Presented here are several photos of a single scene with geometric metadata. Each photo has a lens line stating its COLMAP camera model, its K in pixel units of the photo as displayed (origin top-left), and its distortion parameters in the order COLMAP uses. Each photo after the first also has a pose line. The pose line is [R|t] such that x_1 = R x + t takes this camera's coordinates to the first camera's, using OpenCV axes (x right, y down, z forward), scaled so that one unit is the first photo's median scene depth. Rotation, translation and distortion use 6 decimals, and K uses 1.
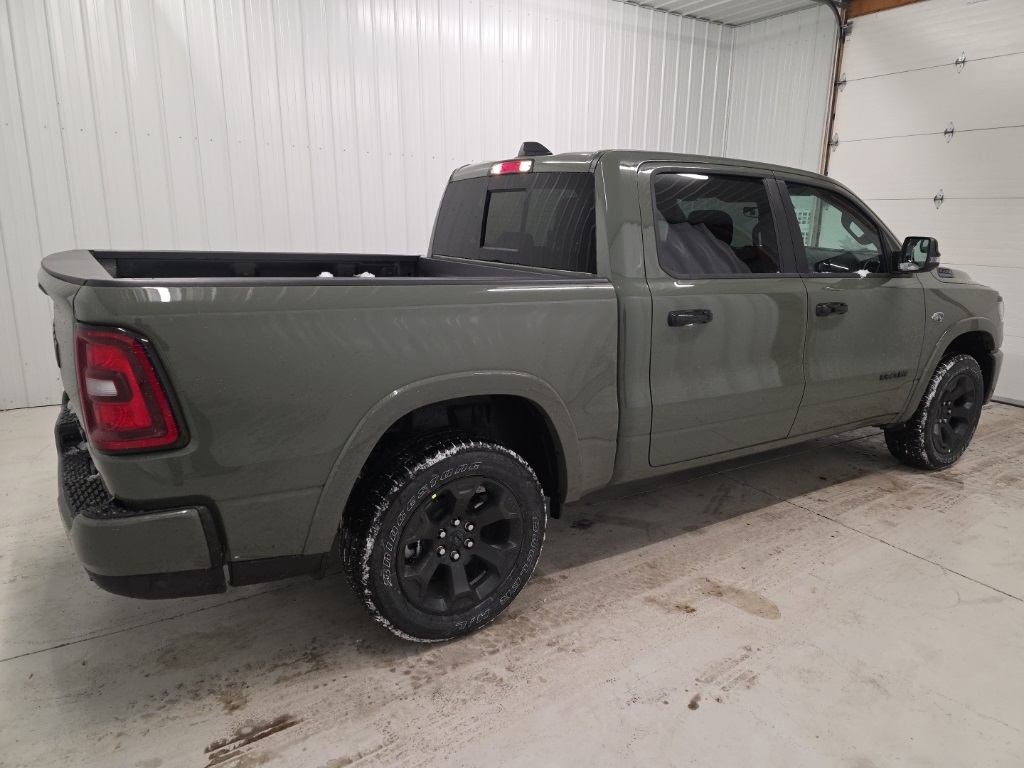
lens RADIAL K [[674.5, 0, 517.7], [0, 674.5, 383.3], [0, 0, 1]] dist [0.057461, -0.048623]
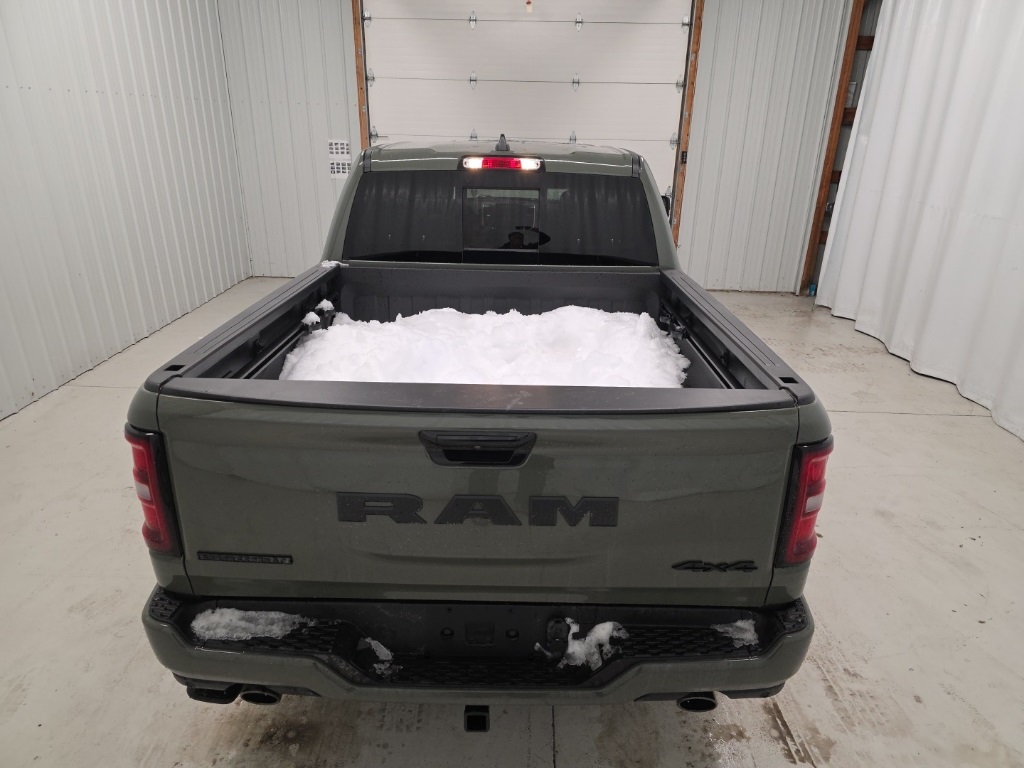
lens RADIAL K [[674.2, 0, 514.3], [0, 674.2, 389.2], [0, 0, 1]] dist [0.056379, -0.049032]
pose [[0.555574, -0.309513, 0.771712, -0.810777], [0.180478, 0.950895, 0.251449, -0.245861], [-0.811644, -0.000422, 0.584153, 0.413341]]
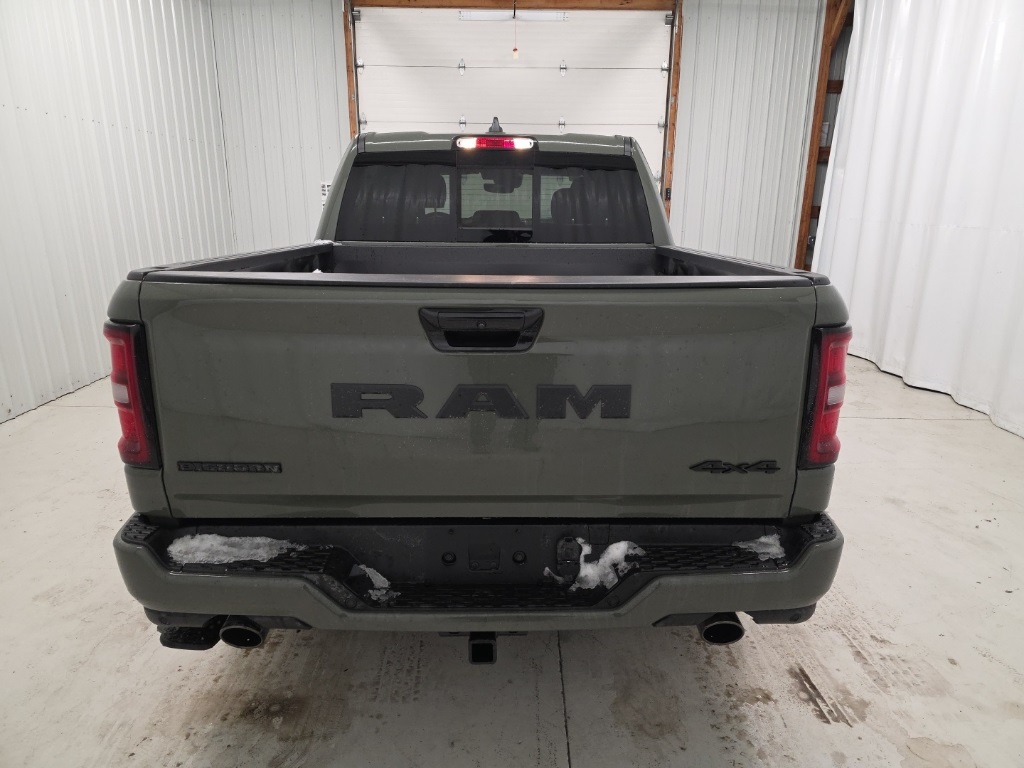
lens RADIAL K [[674.5, 0, 517.7], [0, 674.5, 383.3], [0, 0, 1]] dist [0.057461, -0.048623]
pose [[0.534639, -0.231190, 0.812842, -0.831243], [0.193037, 0.969832, 0.148873, -0.121843], [-0.822738, 0.077315, 0.563138, 0.441280]]
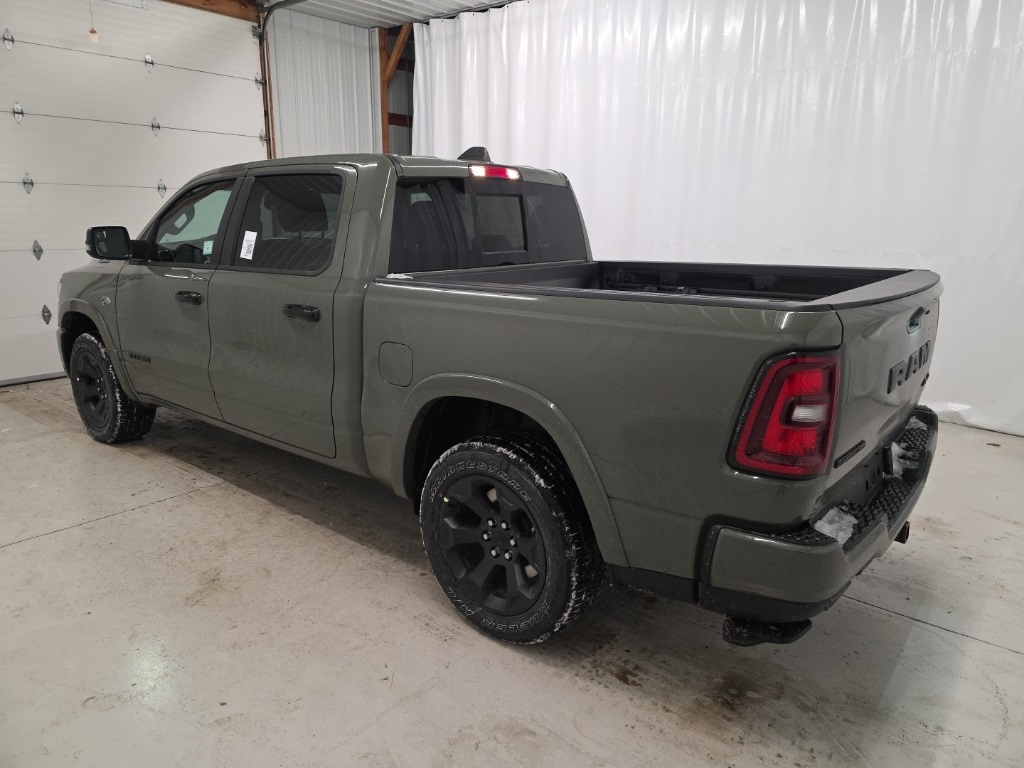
lens RADIAL K [[677.3, 0, 513.6], [0, 677.3, 379.4], [0, 0, 1]] dist [0.071422, -0.065570]
pose [[-0.304841, -0.239322, 0.921845, -1.002348], [0.202940, 0.929363, 0.308383, -0.329318], [-0.930531, 0.281086, -0.234740, 1.259855]]
